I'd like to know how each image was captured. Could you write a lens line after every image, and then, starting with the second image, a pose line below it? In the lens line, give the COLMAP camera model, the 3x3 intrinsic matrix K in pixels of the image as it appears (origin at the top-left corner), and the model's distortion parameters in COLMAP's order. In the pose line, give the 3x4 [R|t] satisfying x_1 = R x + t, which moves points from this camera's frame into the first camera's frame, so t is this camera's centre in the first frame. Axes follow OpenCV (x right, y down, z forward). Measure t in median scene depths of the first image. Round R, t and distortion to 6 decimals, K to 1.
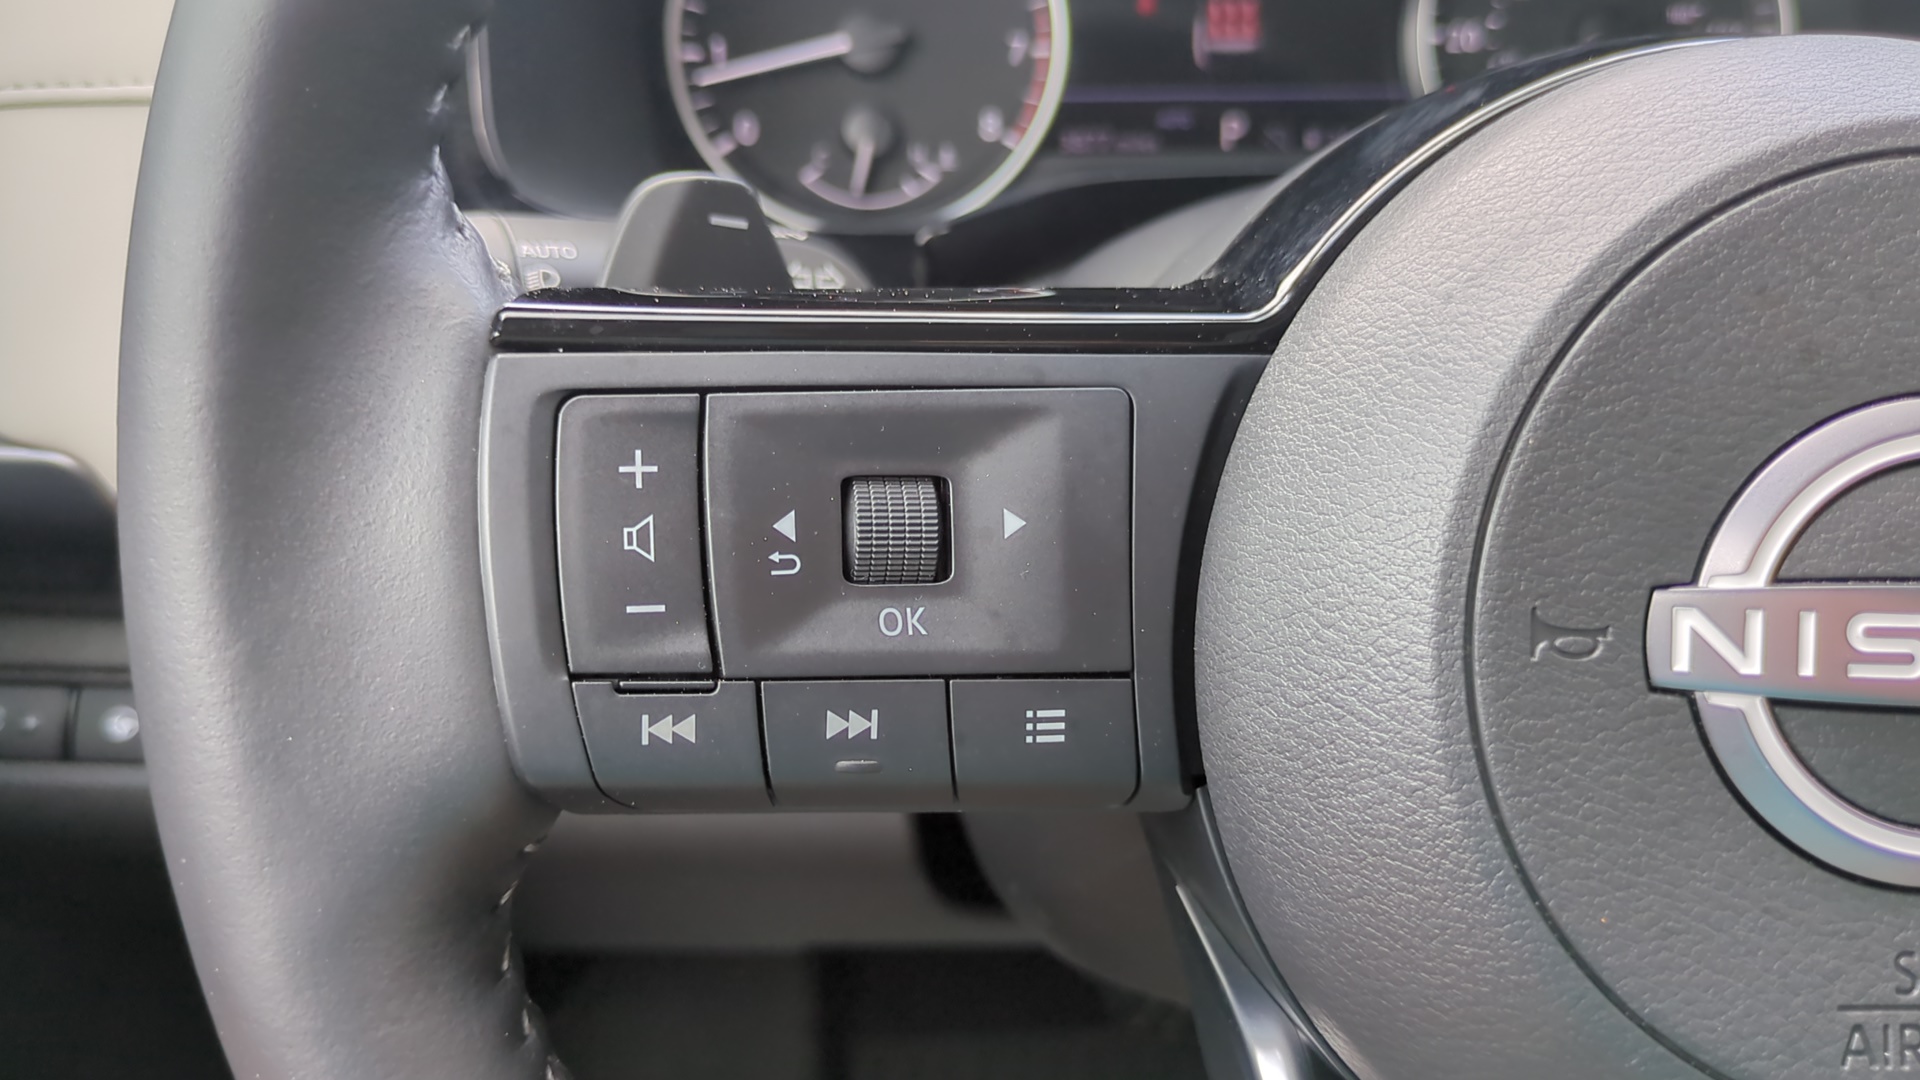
lens RADIAL K [[1667.8, 0, 964.2], [0, 1667.8, 529.7], [0, 0, 1]] dist [0.009960, 0.003515]
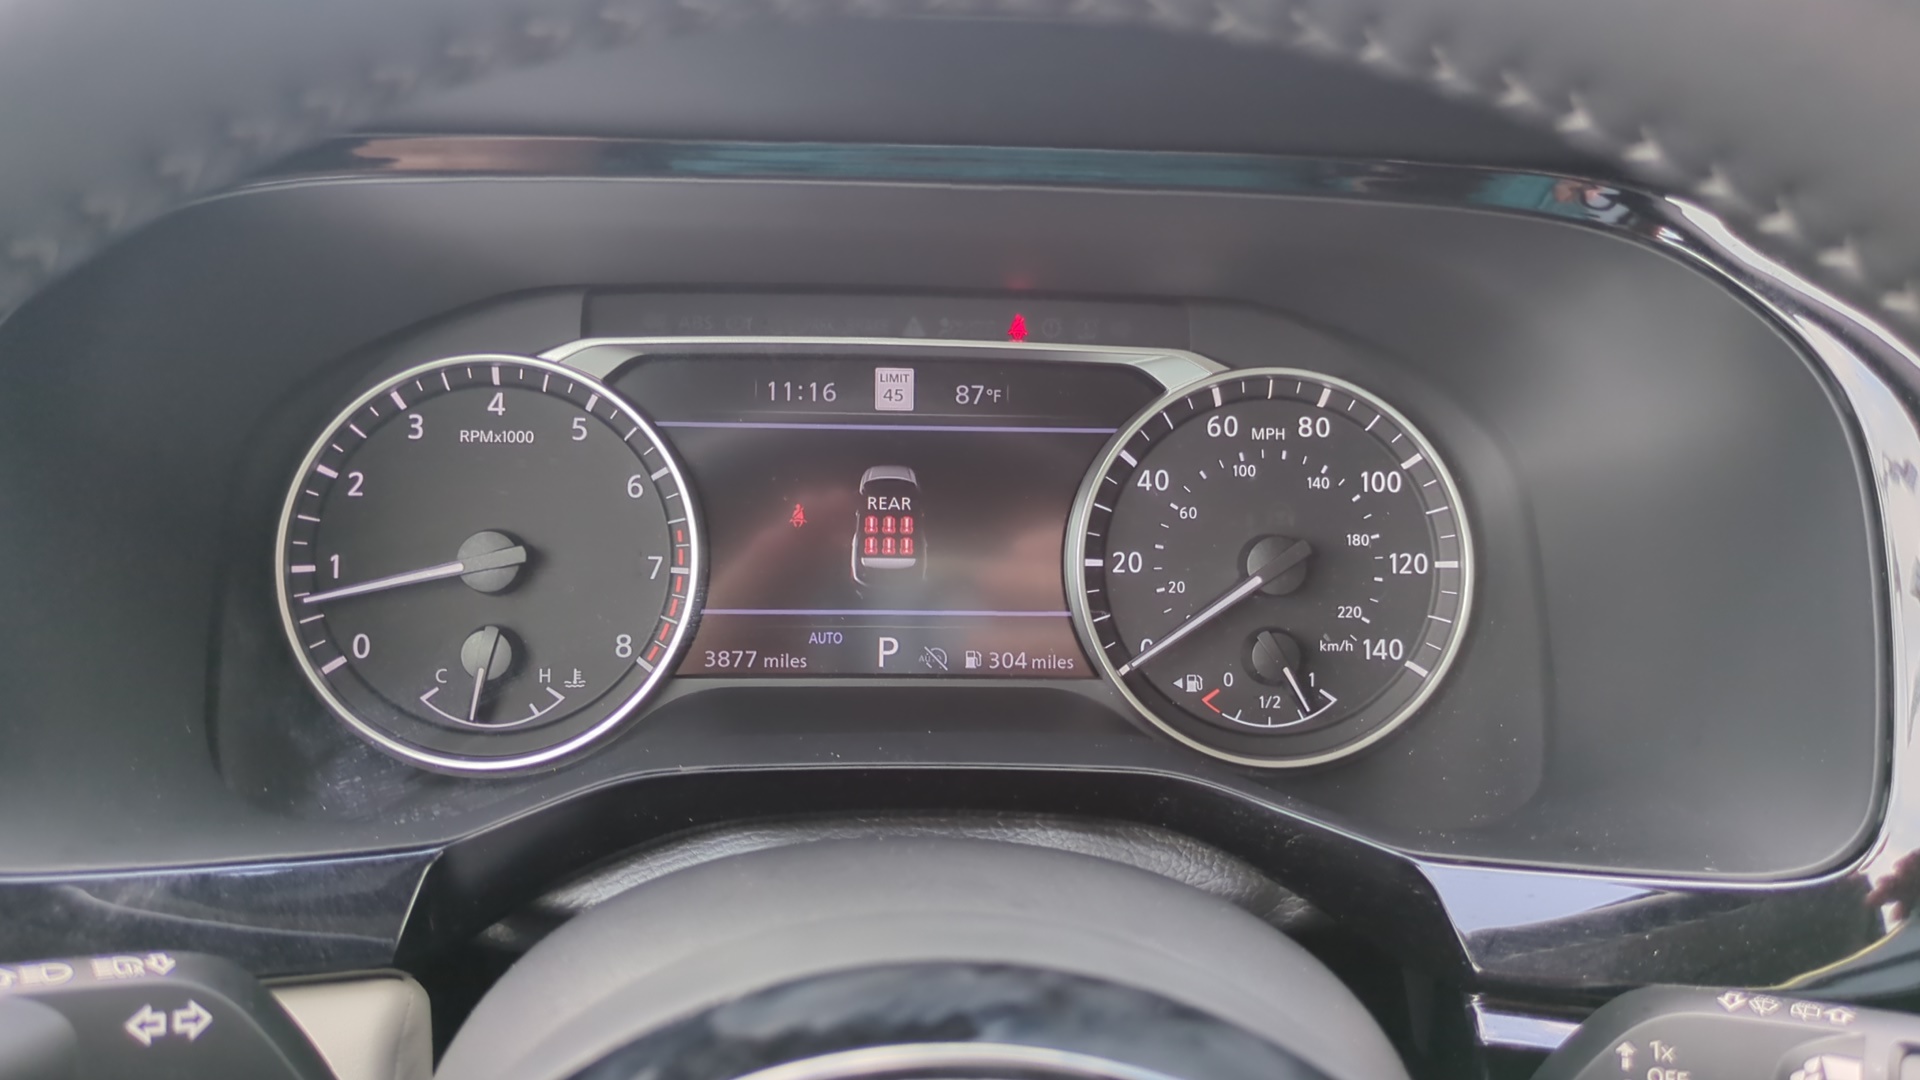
lens RADIAL K [[1667.8, 0, 964.2], [0, 1667.8, 529.7], [0, 0, 1]] dist [0.009960, 0.003515]
pose [[0.999698, 0.024209, 0.004276, 0.497614], [-0.023501, 0.992163, -0.122718, -0.480837], [-0.007213, 0.122580, 0.992432, 0.130489]]
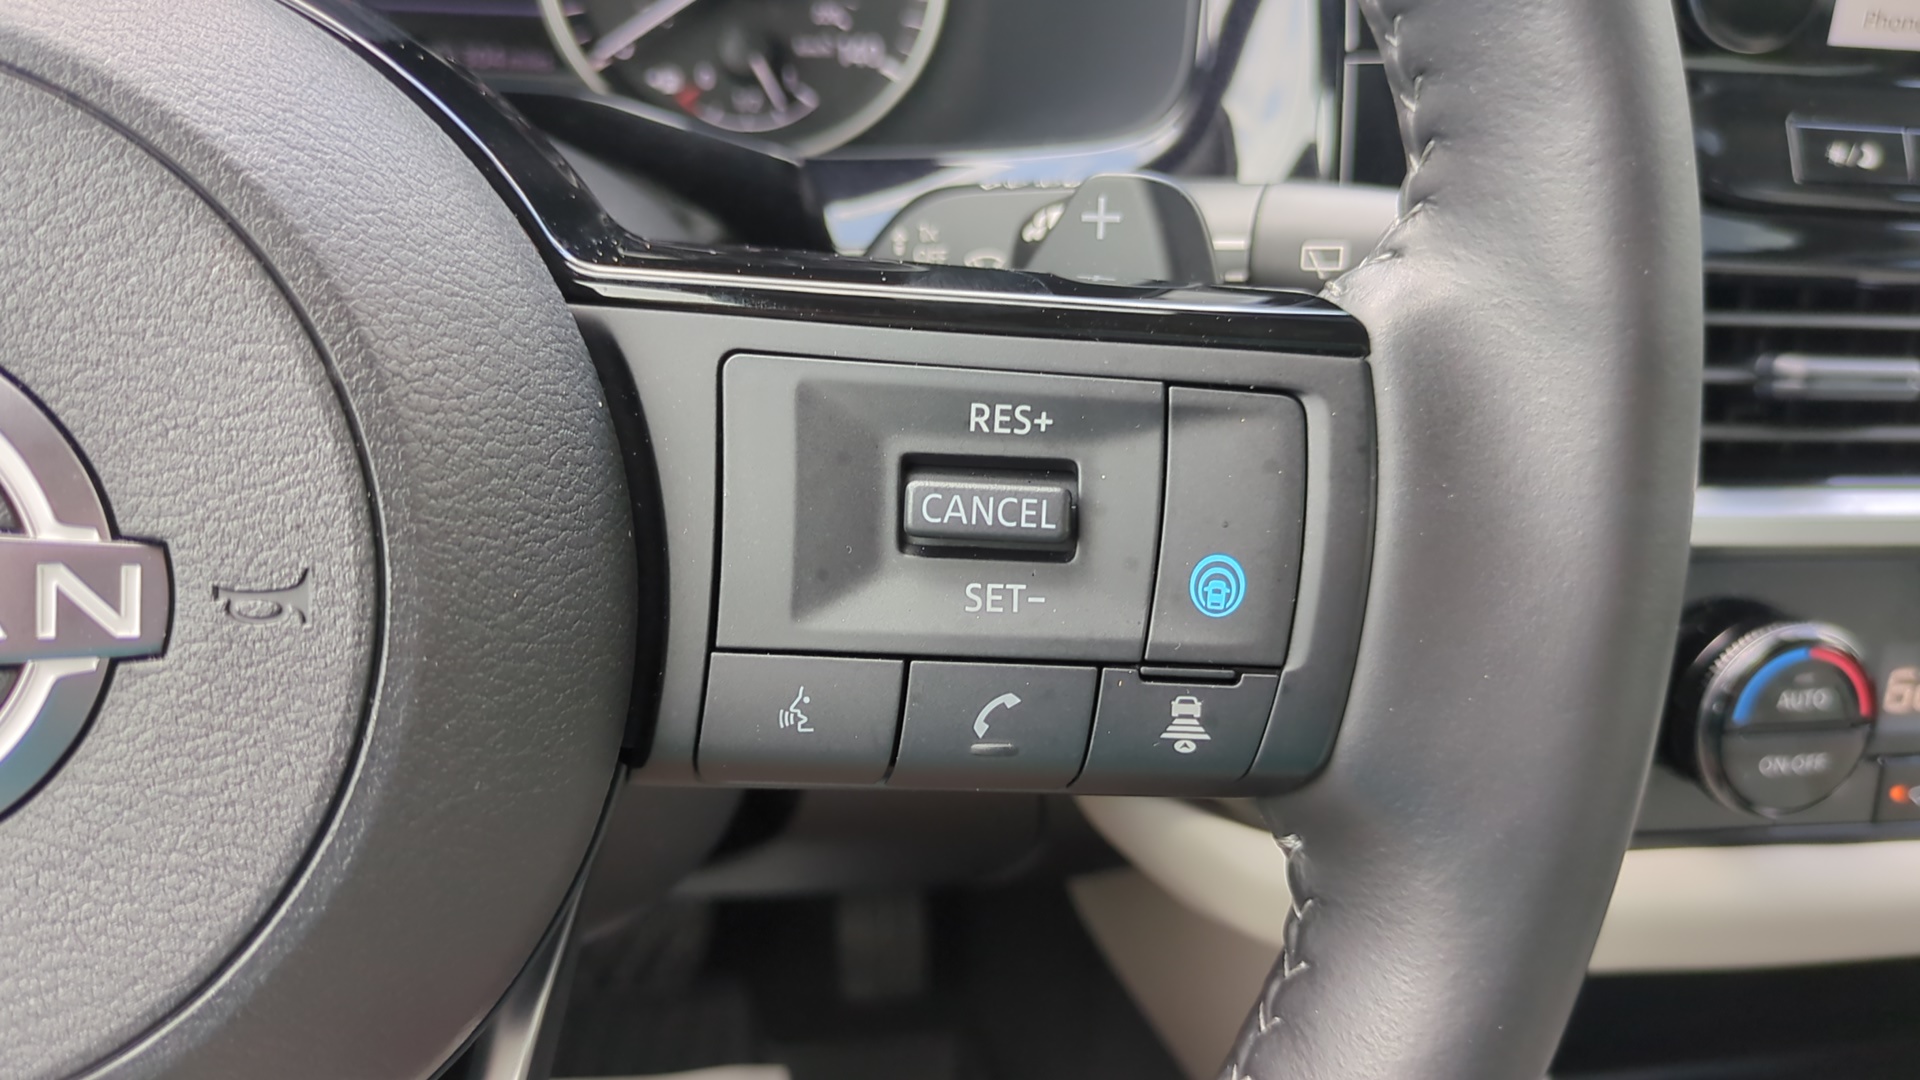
lens RADIAL K [[1667.8, 0, 964.2], [0, 1667.8, 529.7], [0, 0, 1]] dist [0.009960, 0.003515]
pose [[0.990832, 0.011450, 0.134613, 0.941900], [-0.015799, 0.999386, 0.031282, -0.001584], [-0.134172, -0.033122, 0.990404, 0.062453]]
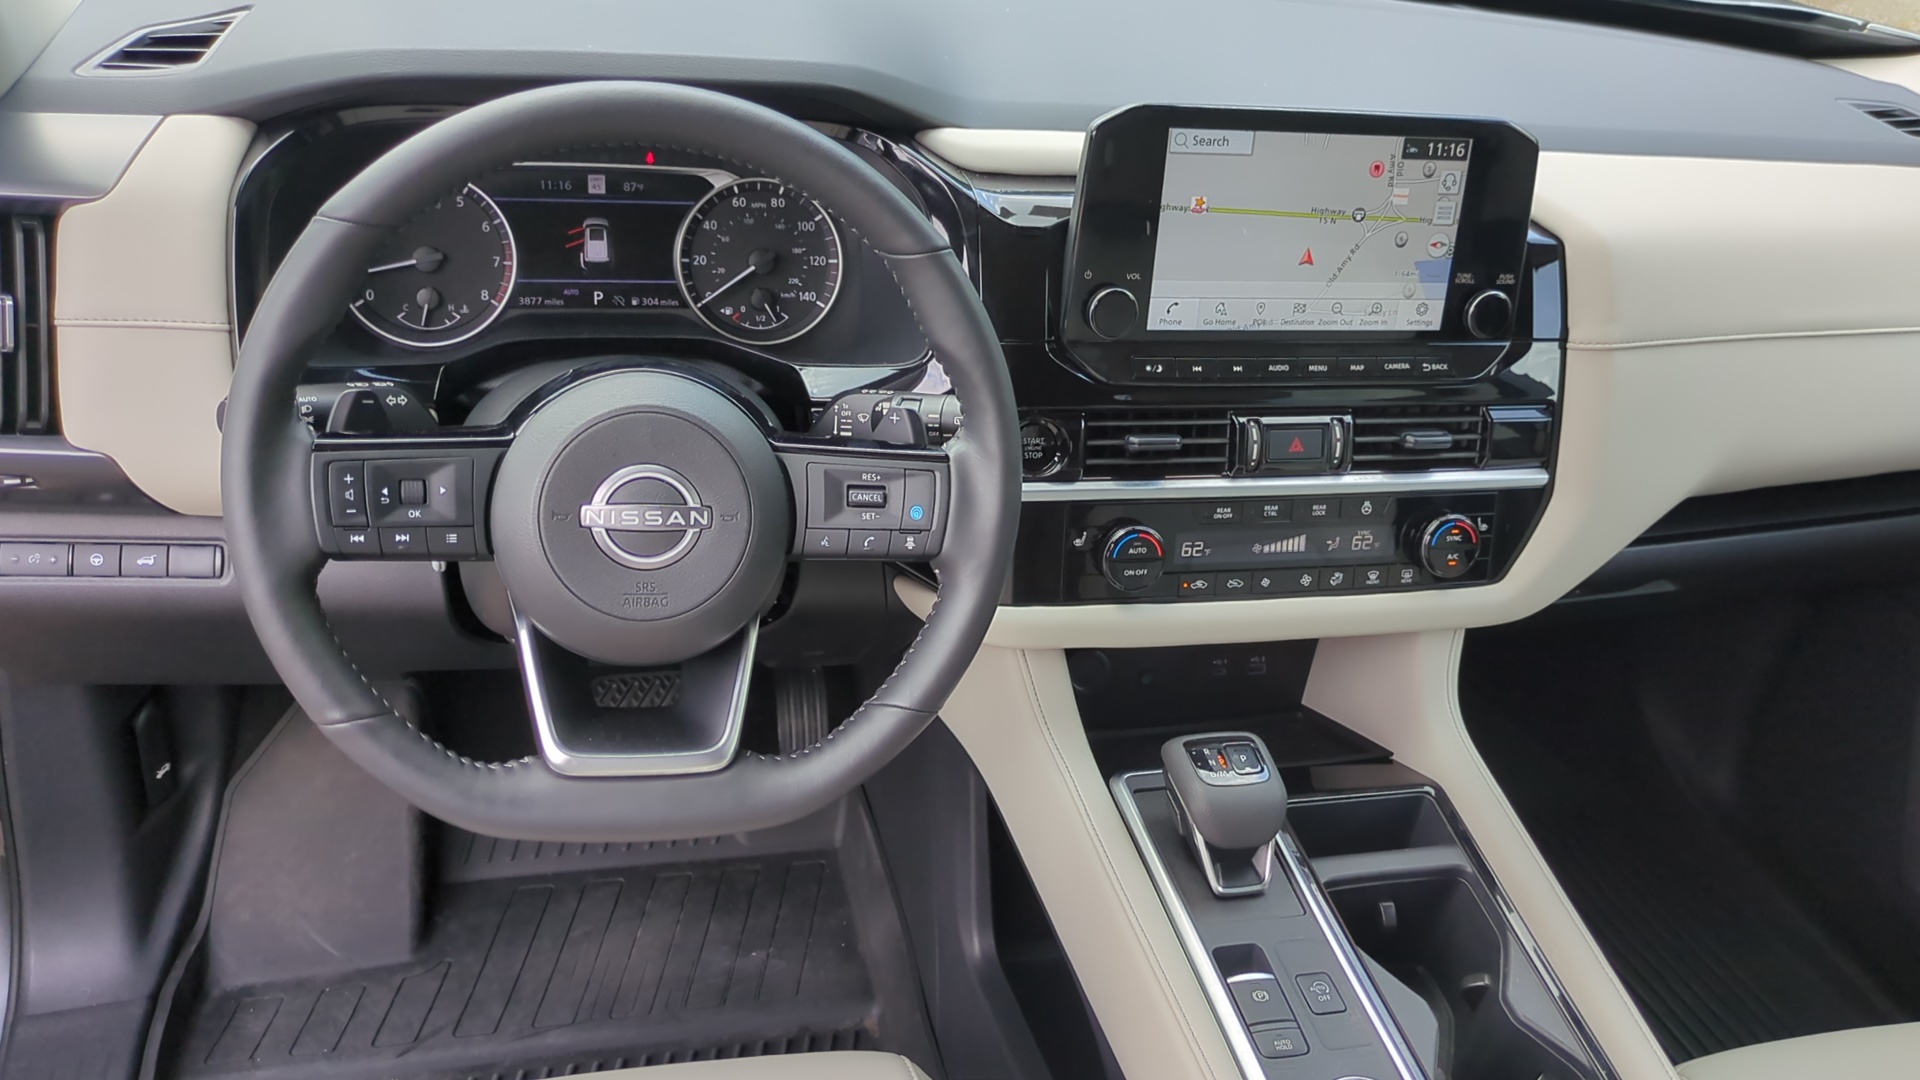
lens RADIAL K [[1667.8, 0, 964.2], [0, 1667.8, 529.7], [0, 0, 1]] dist [0.009960, 0.003515]
pose [[0.977251, -0.007789, 0.211944, 0.410277], [-0.004933, 0.998220, 0.059429, -0.157114], [-0.212030, -0.059123, 0.975473, -3.292239]]
